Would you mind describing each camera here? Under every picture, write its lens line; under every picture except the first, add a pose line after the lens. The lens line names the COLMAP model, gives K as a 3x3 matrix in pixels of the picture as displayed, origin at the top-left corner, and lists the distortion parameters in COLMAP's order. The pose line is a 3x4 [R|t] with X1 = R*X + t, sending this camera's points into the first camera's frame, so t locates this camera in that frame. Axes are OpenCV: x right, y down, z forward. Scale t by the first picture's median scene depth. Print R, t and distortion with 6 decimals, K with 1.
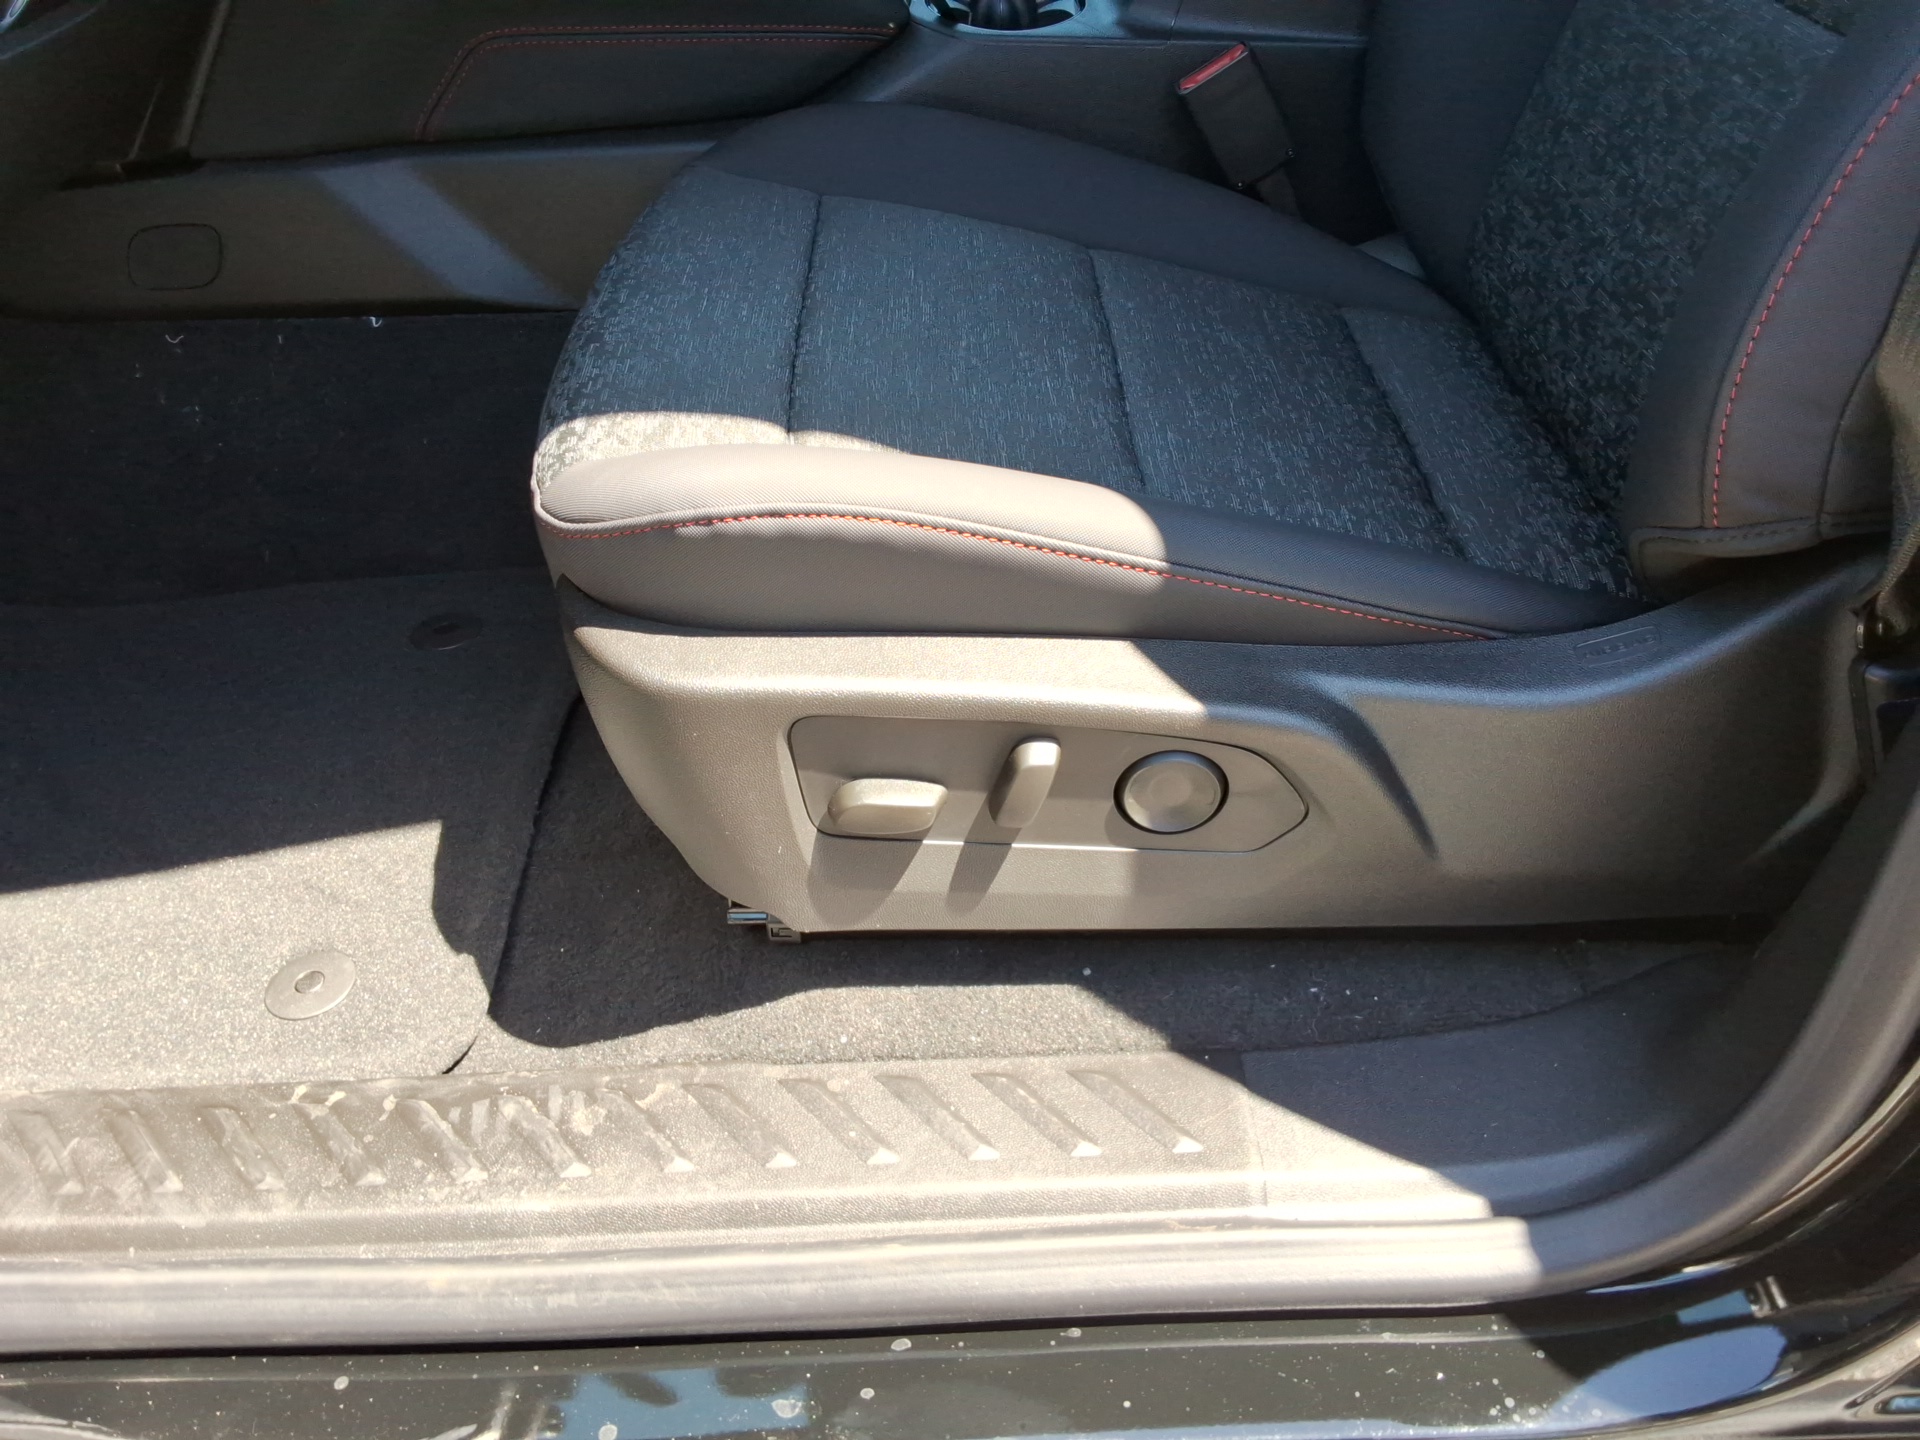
lens RADIAL K [[1546.2, 0, 978.4], [0, 1546.2, 710.6], [0, 0, 1]] dist [0.111704, -0.172267]
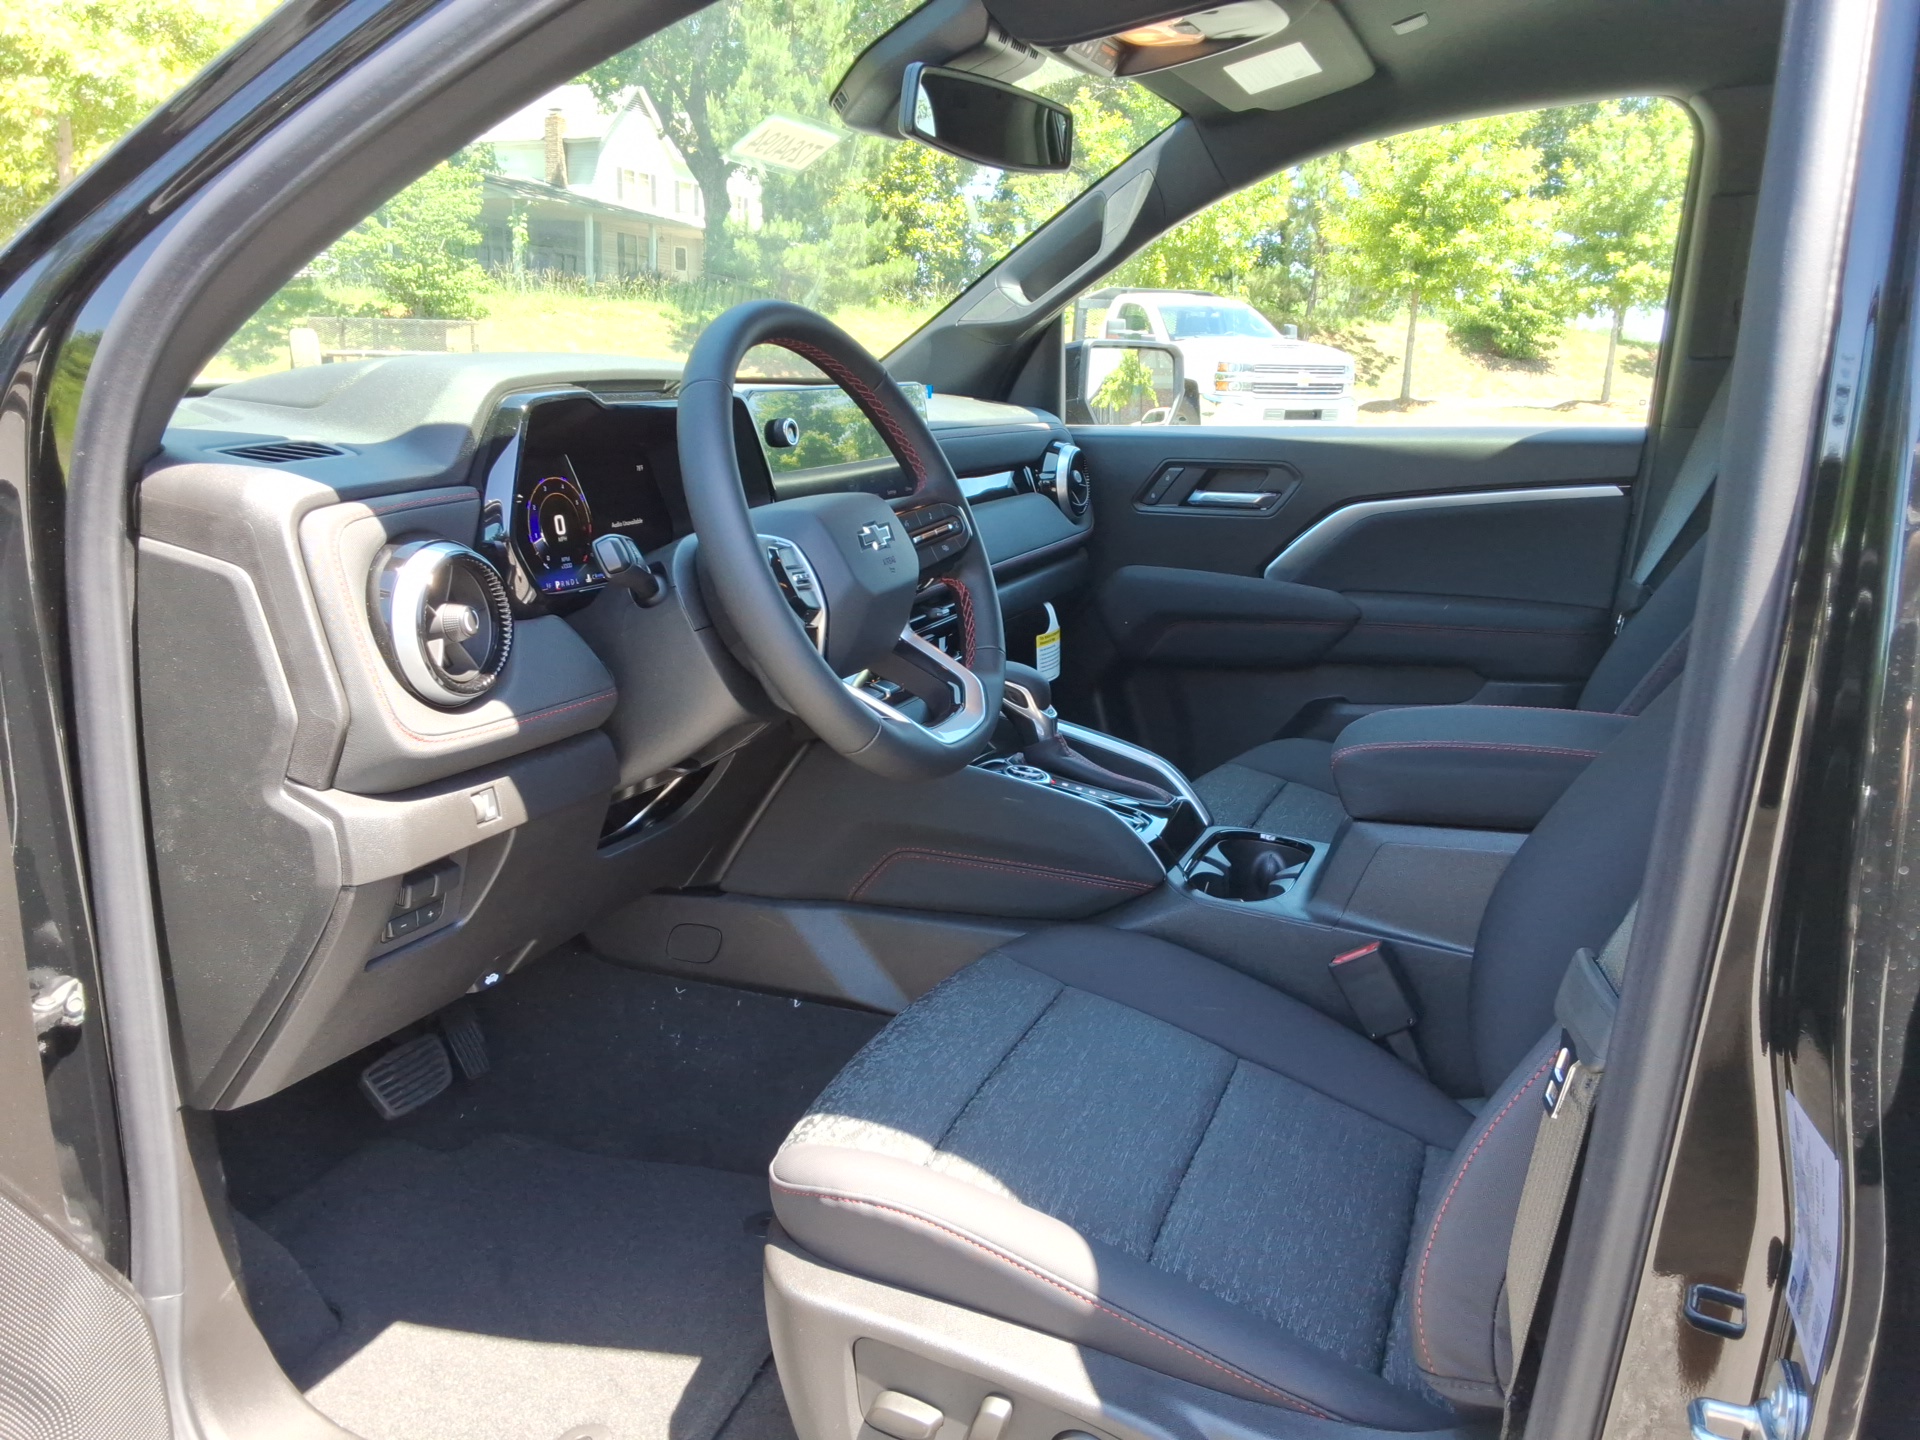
lens RADIAL K [[1546.2, 0, 978.4], [0, 1546.2, 710.6], [0, 0, 1]] dist [0.111704, -0.172267]
pose [[0.920066, 0.126430, -0.370802, 0.493747], [-0.262767, 0.901173, -0.344732, -0.050091], [0.290572, 0.414611, 0.862361, -0.599003]]
